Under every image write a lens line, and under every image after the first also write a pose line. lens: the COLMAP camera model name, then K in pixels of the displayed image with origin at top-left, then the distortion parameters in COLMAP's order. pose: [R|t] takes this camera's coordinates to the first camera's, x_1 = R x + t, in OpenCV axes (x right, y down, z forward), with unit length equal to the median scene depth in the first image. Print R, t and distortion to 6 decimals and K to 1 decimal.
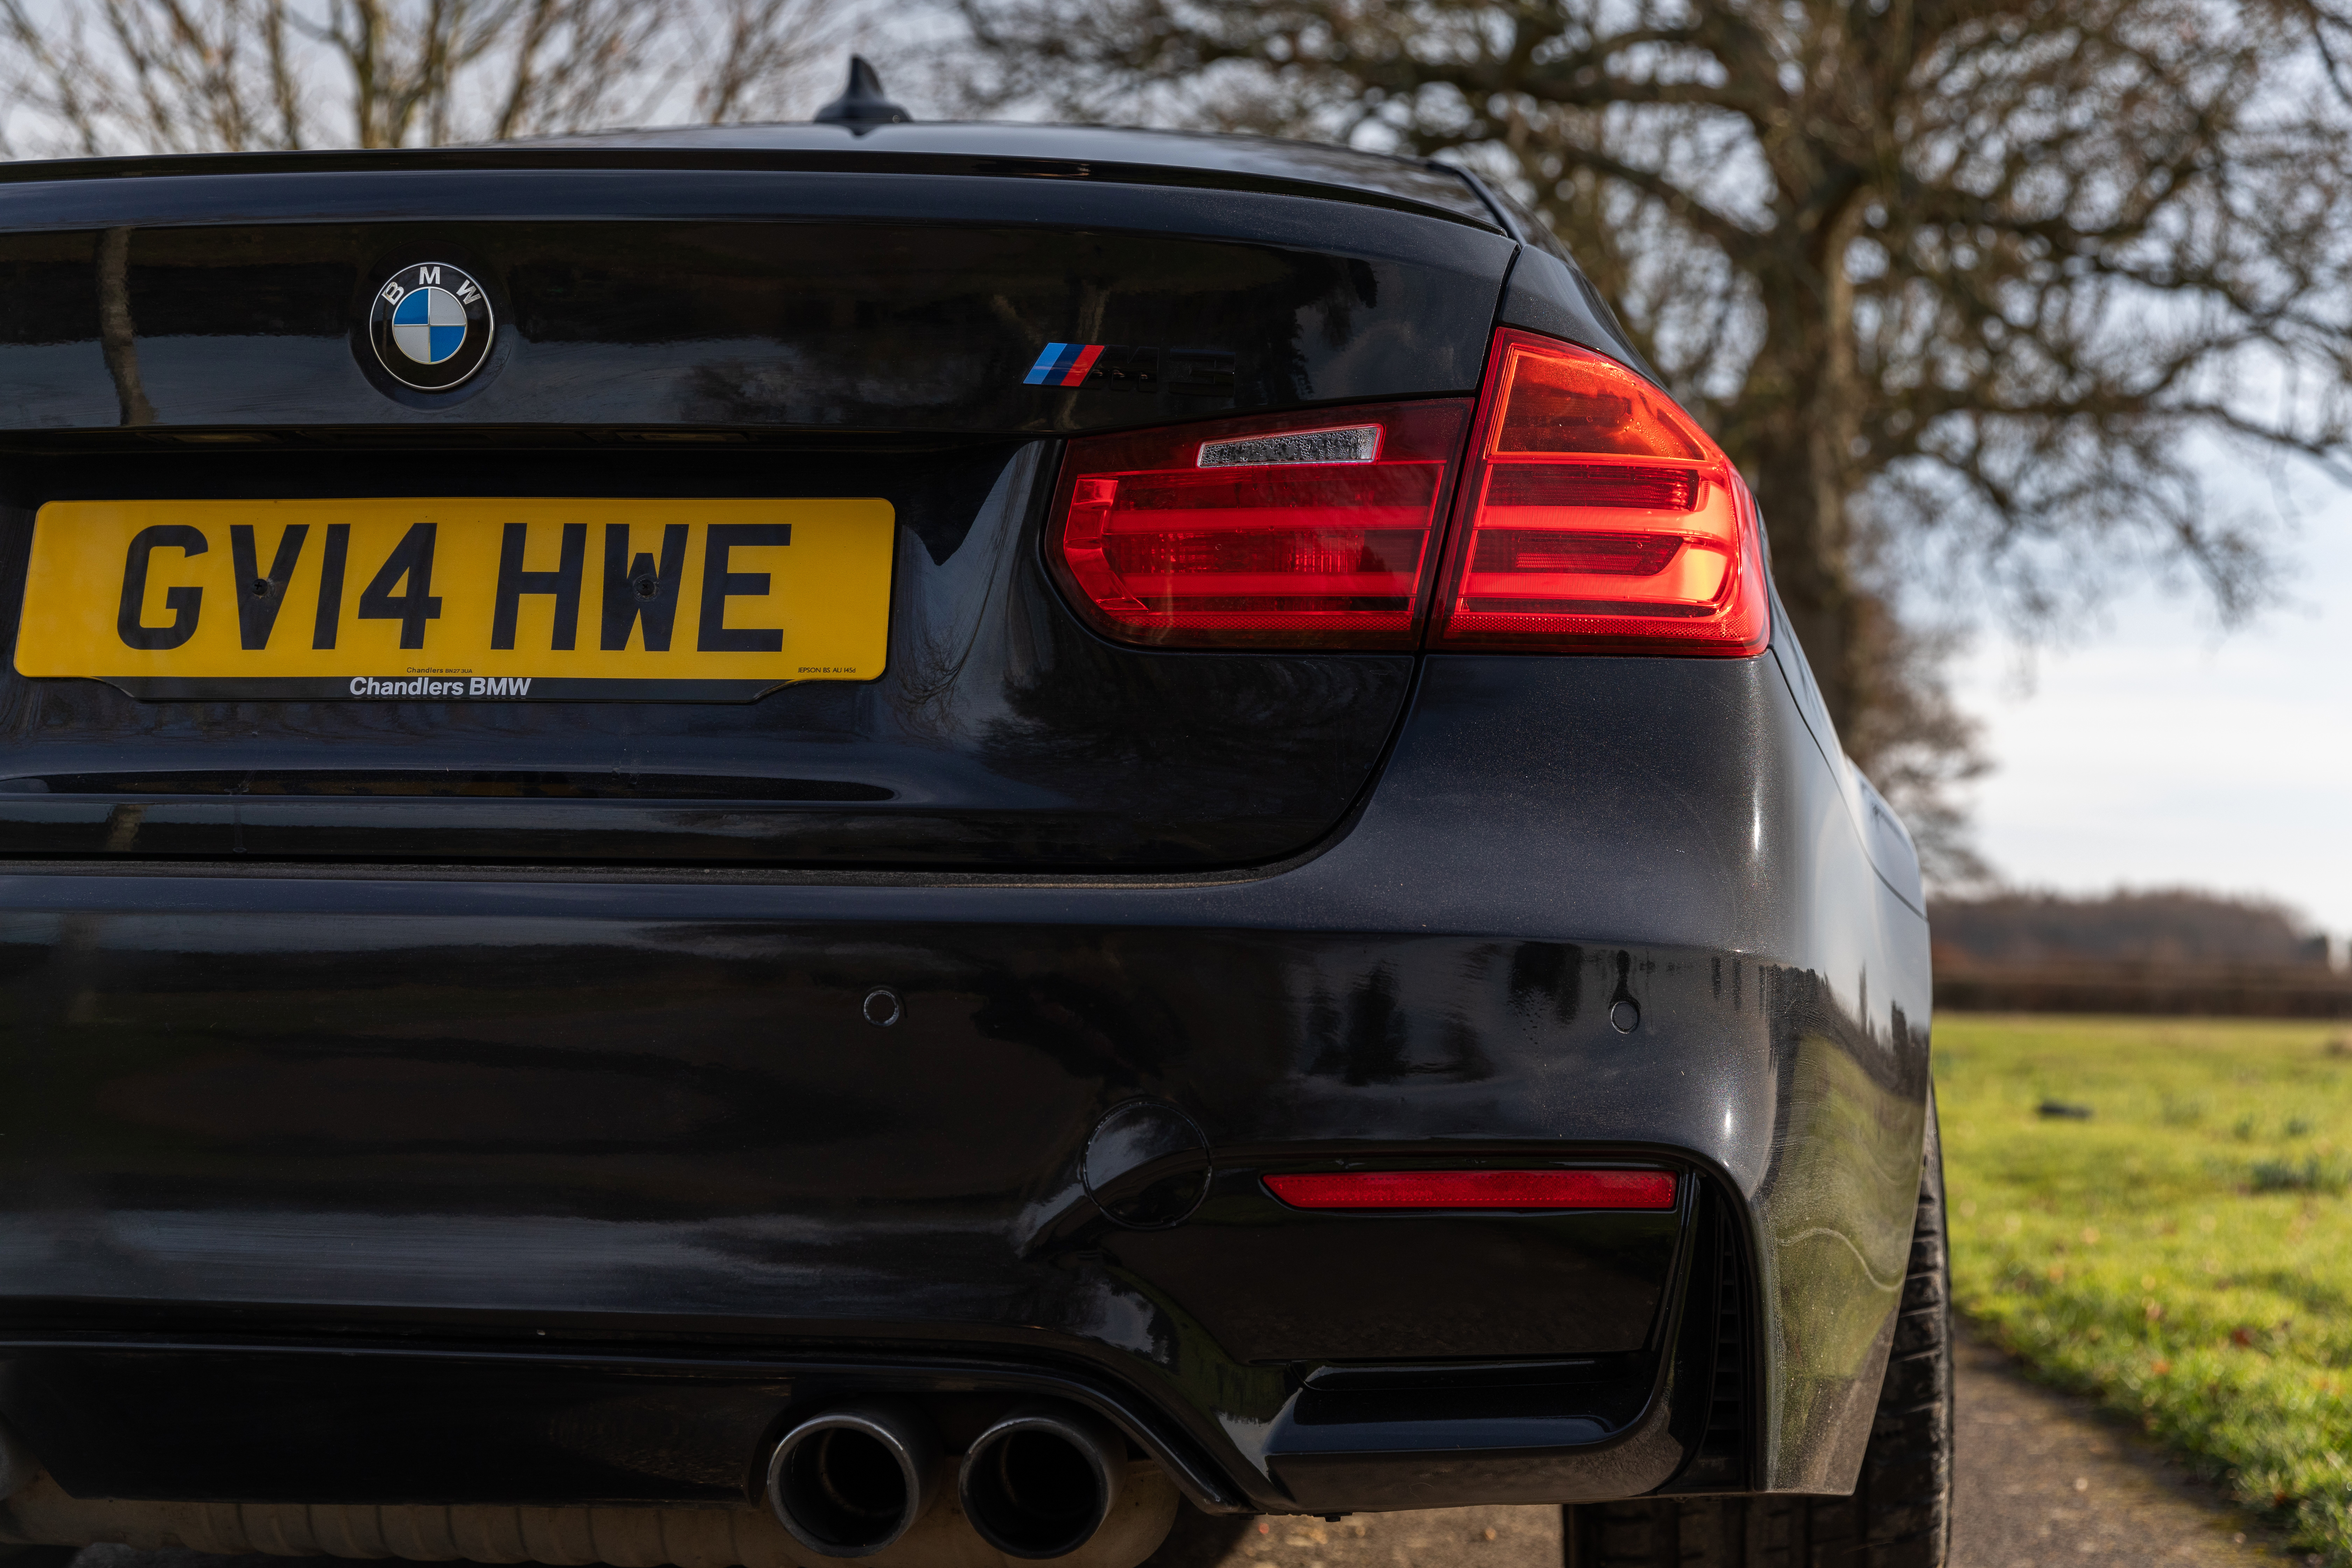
lens RADIAL K [[3162.2, 0, 1176.0], [0, 3162.2, 784.0], [0, 0, 1]] dist [-0.005636, 0.036670]
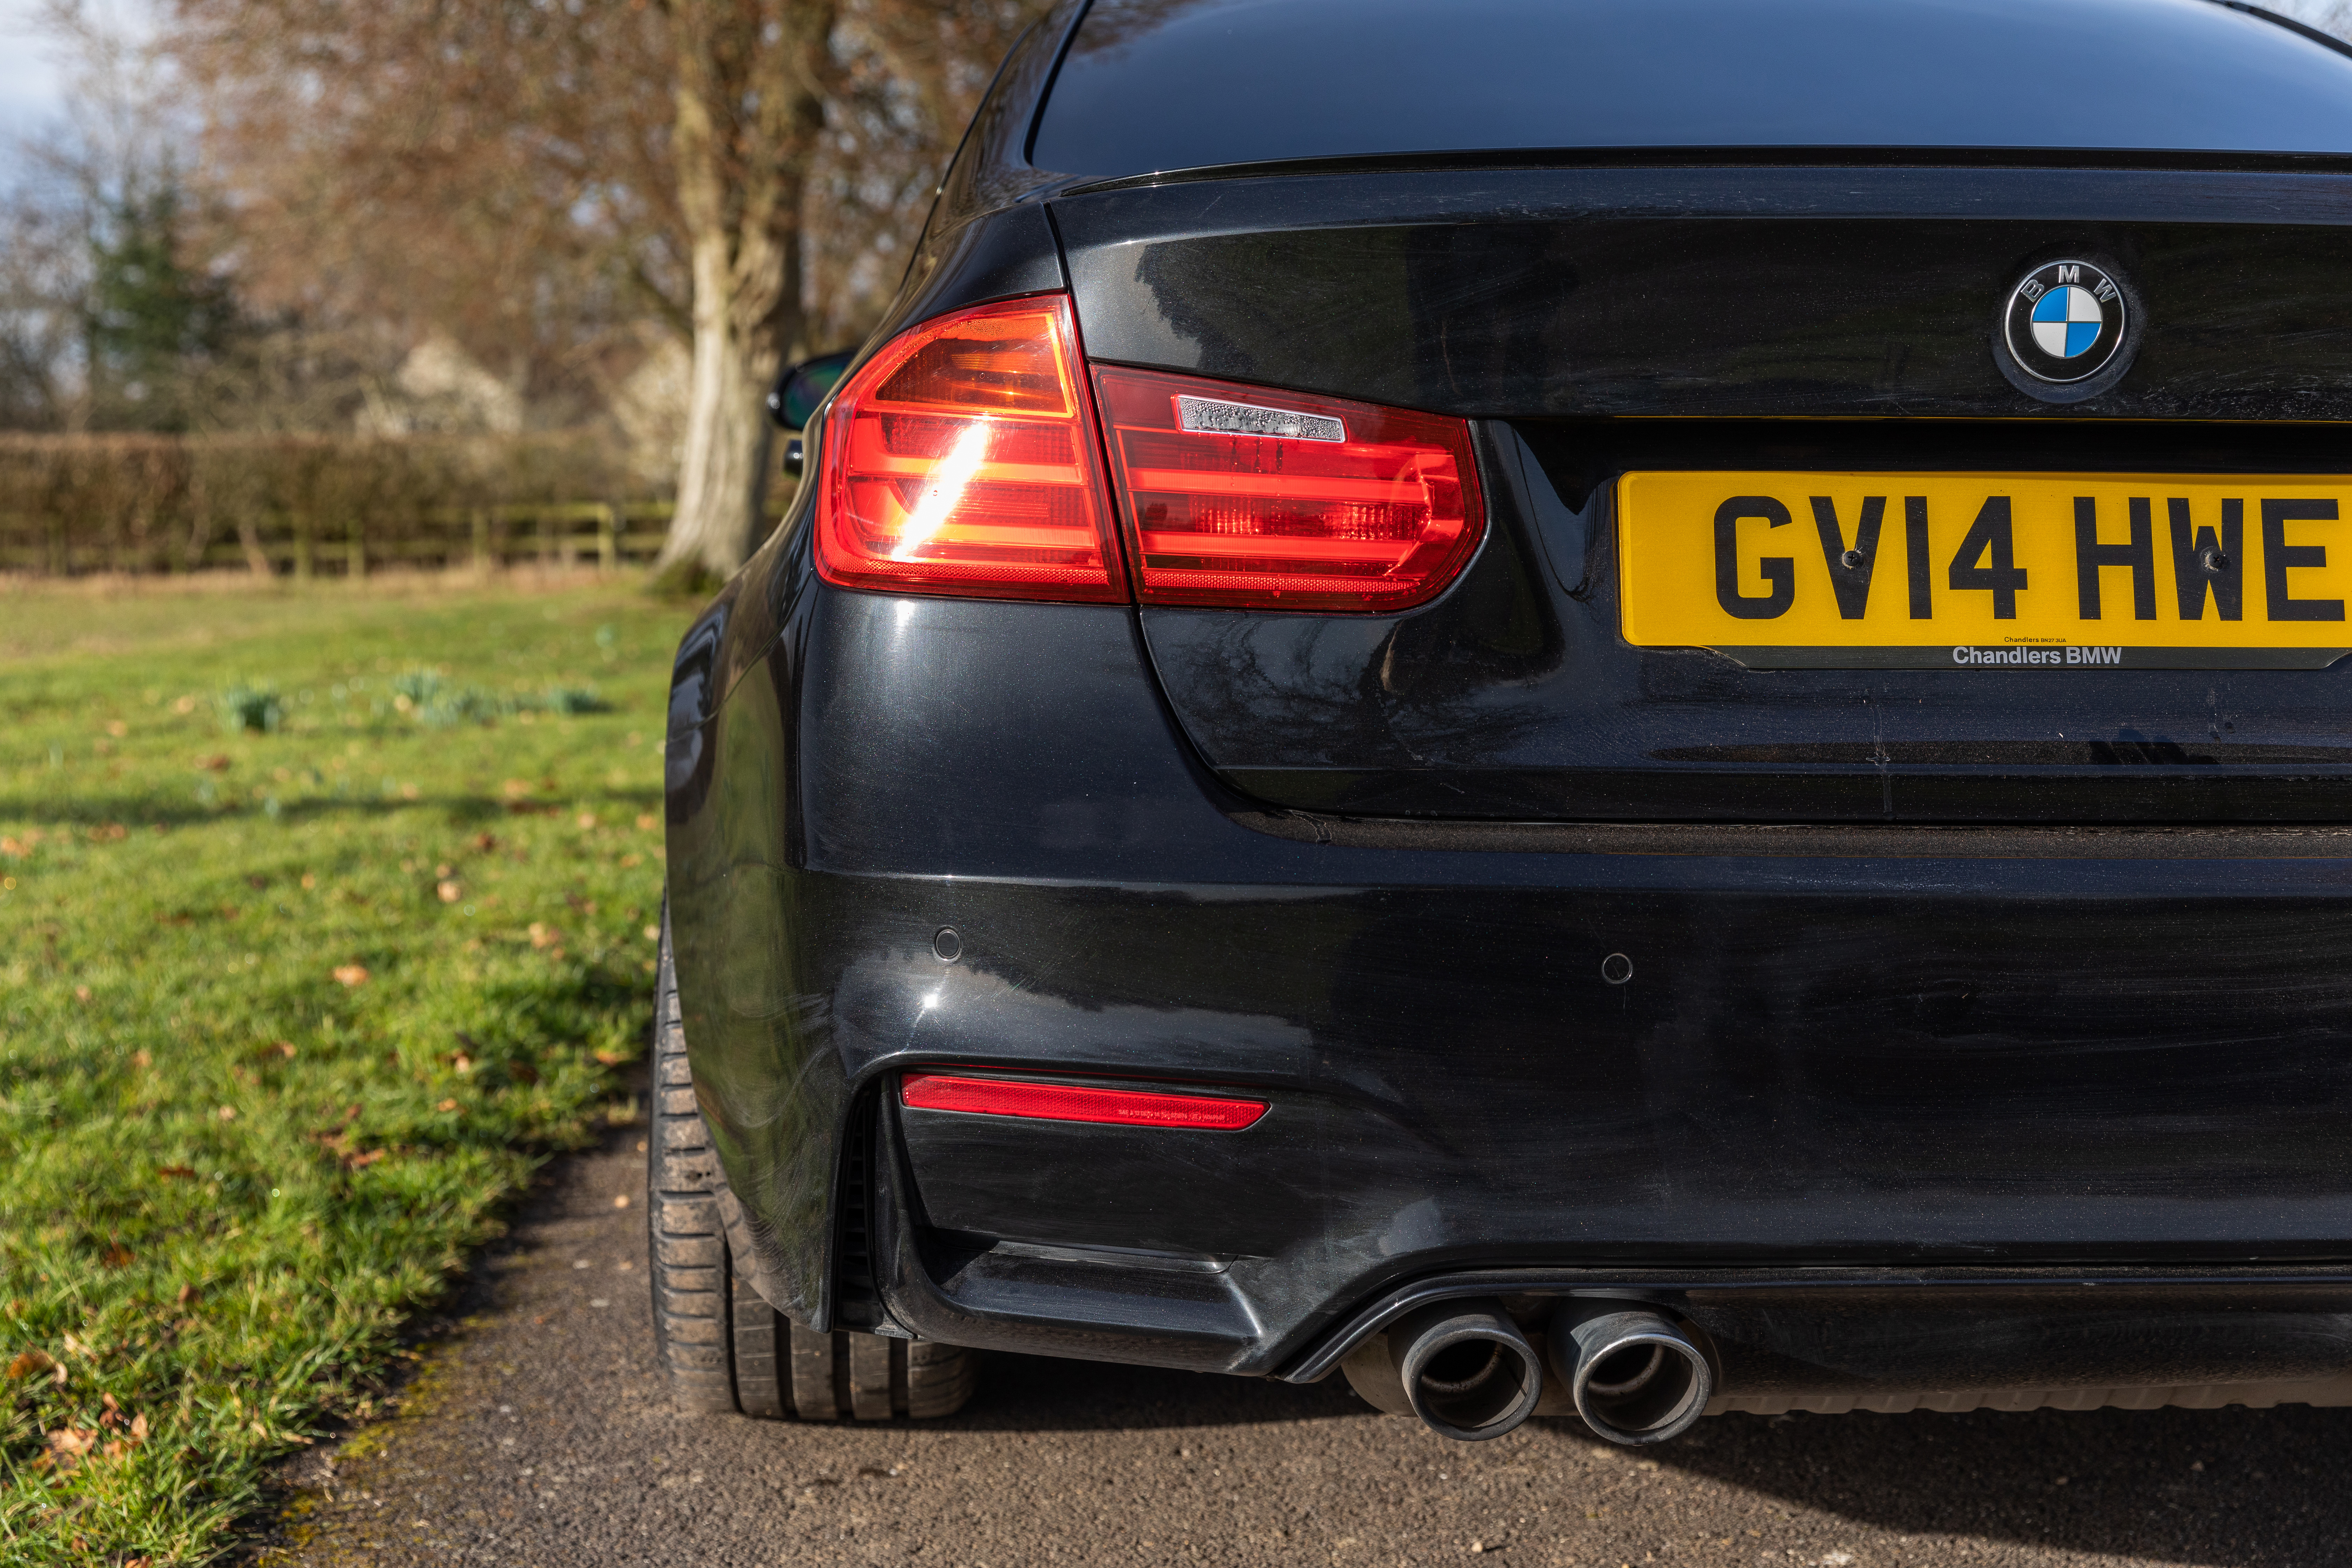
lens RADIAL K [[2999.8, 0, 1176.0], [0, 2999.8, 784.0], [0, 0, 1]] dist [-0.007598, 0.035791]
pose [[0.987755, -0.022942, 0.154319, -0.678340], [-0.001356, 0.987829, 0.155536, -0.145450], [-0.156009, -0.153840, 0.975702, 0.040362]]
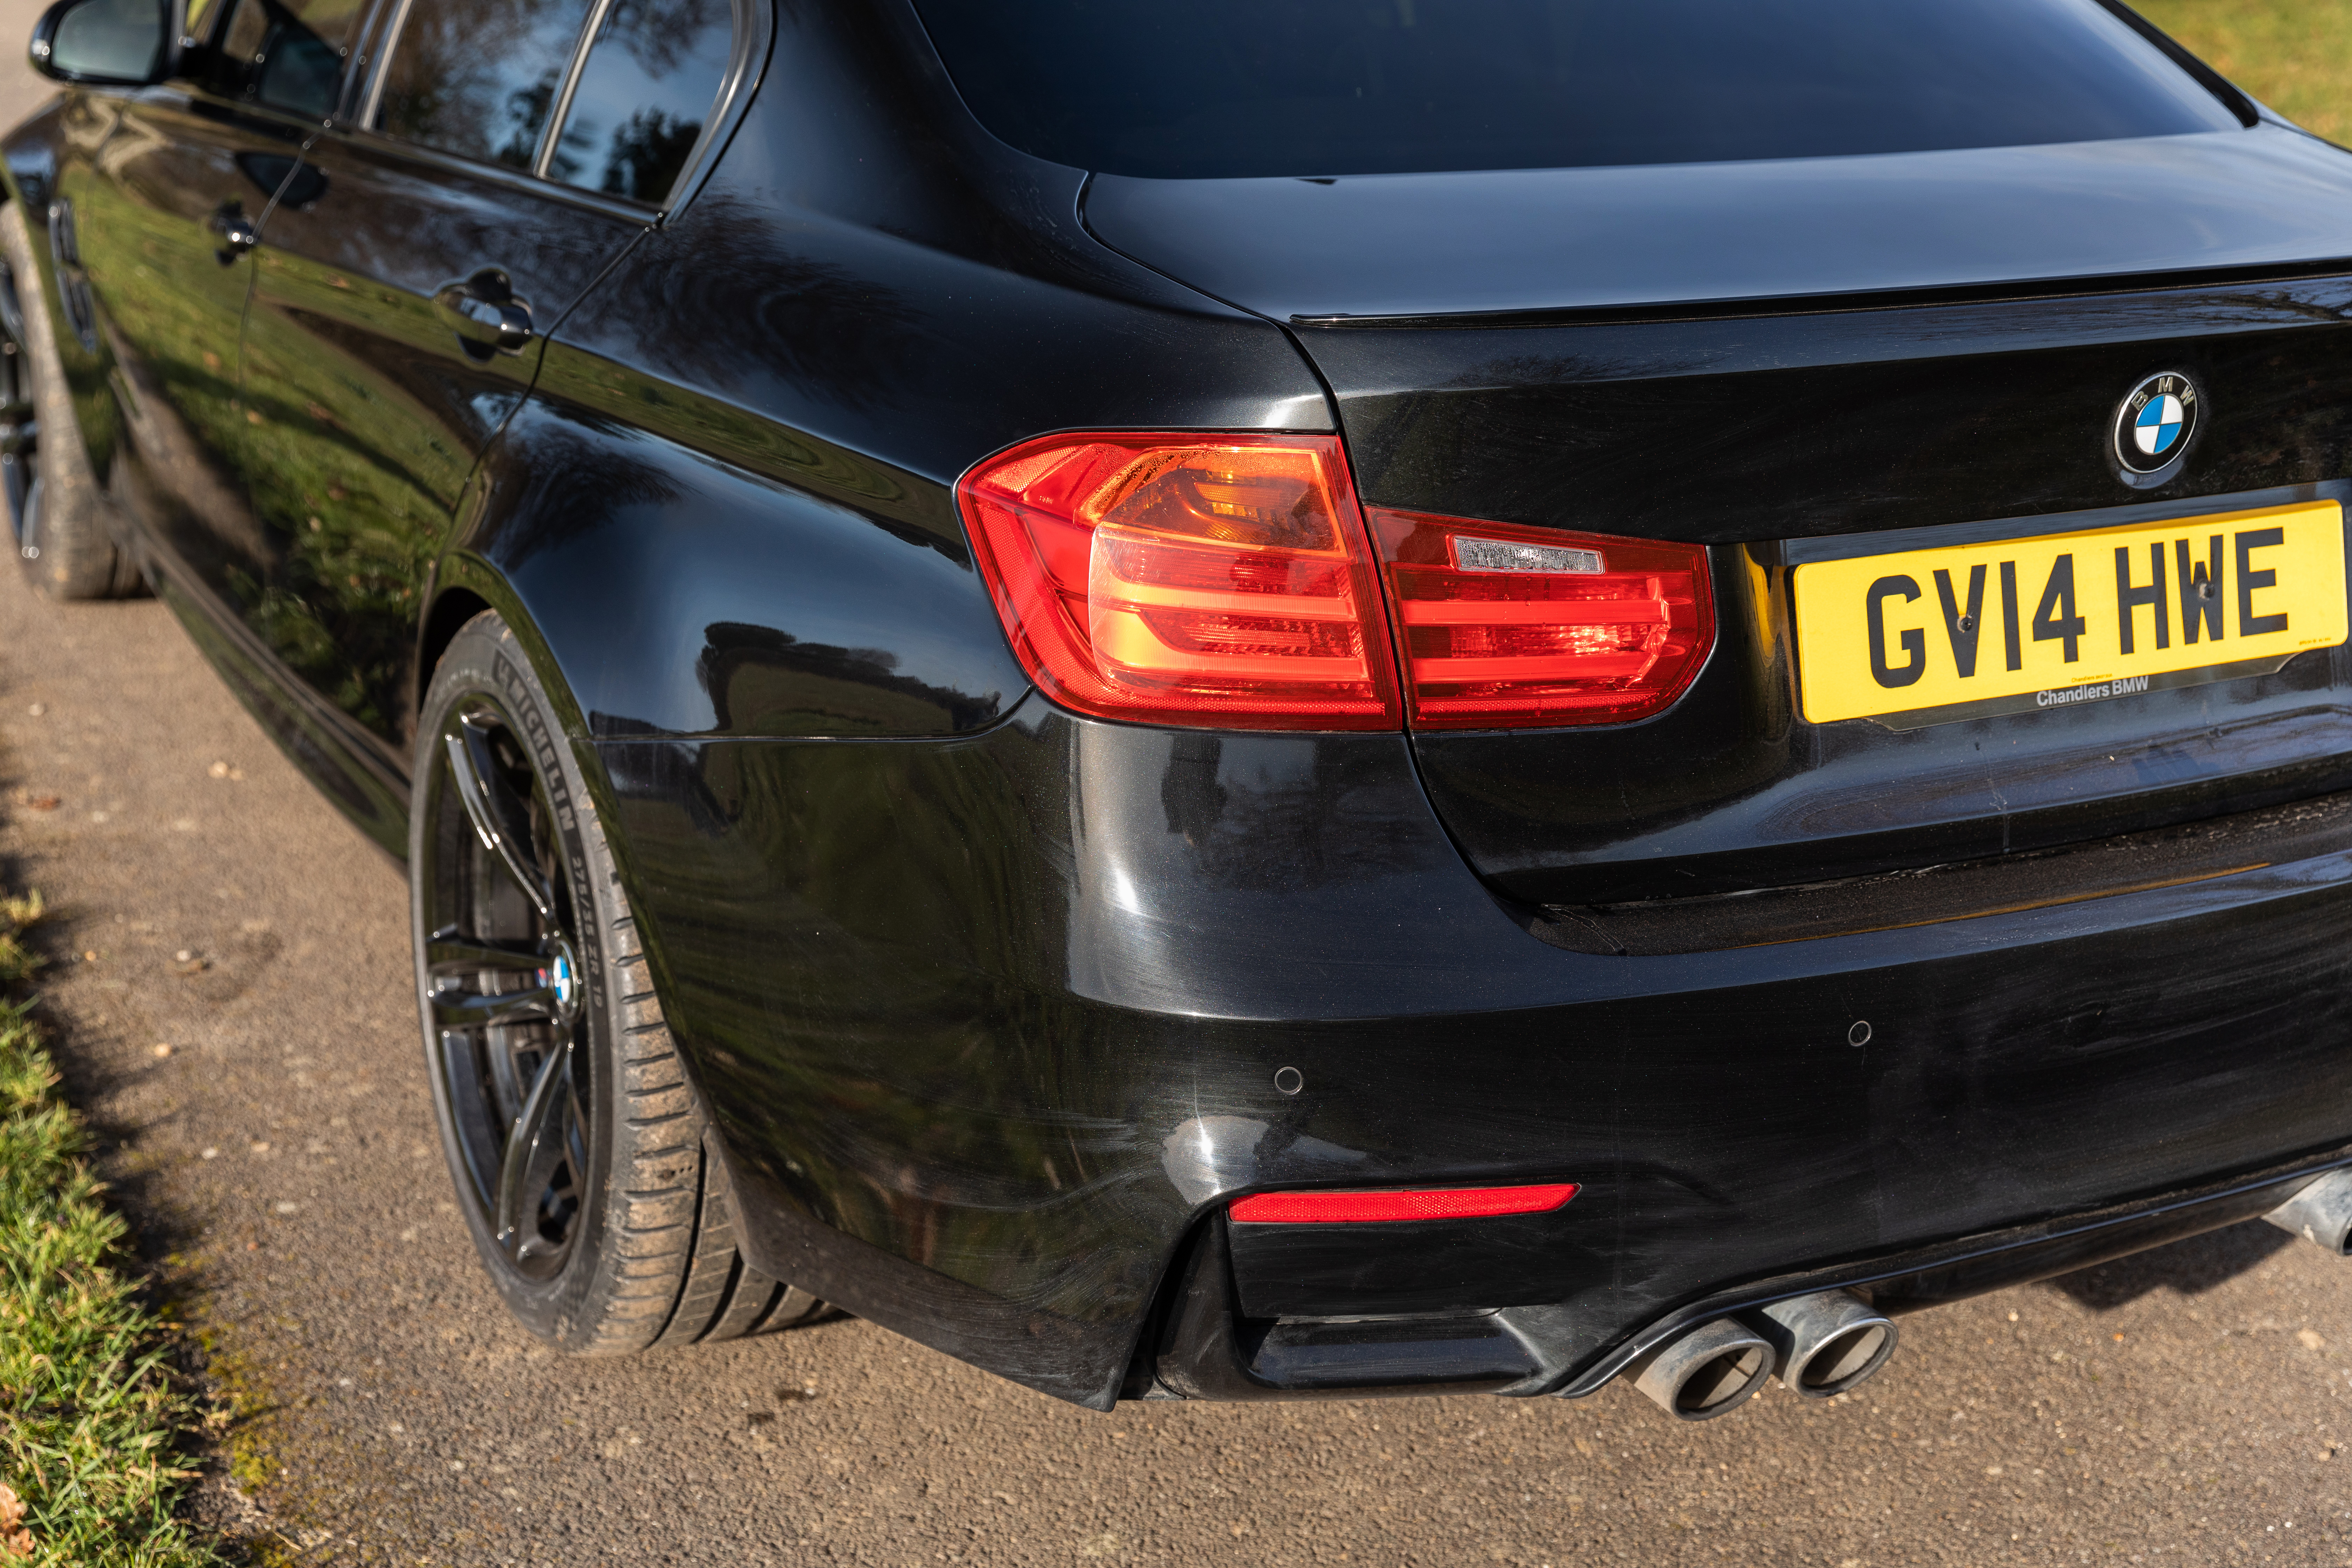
lens RADIAL K [[3198.3, 0, 1176.0], [0, 3198.3, 784.0], [0, 0, 1]] dist [-0.013393, 0.057052]
pose [[0.833880, -0.169614, 0.525239, -1.207318], [-0.042494, 0.929059, 0.367484, -0.446796], [-0.550308, -0.328757, 0.767515, 0.209248]]
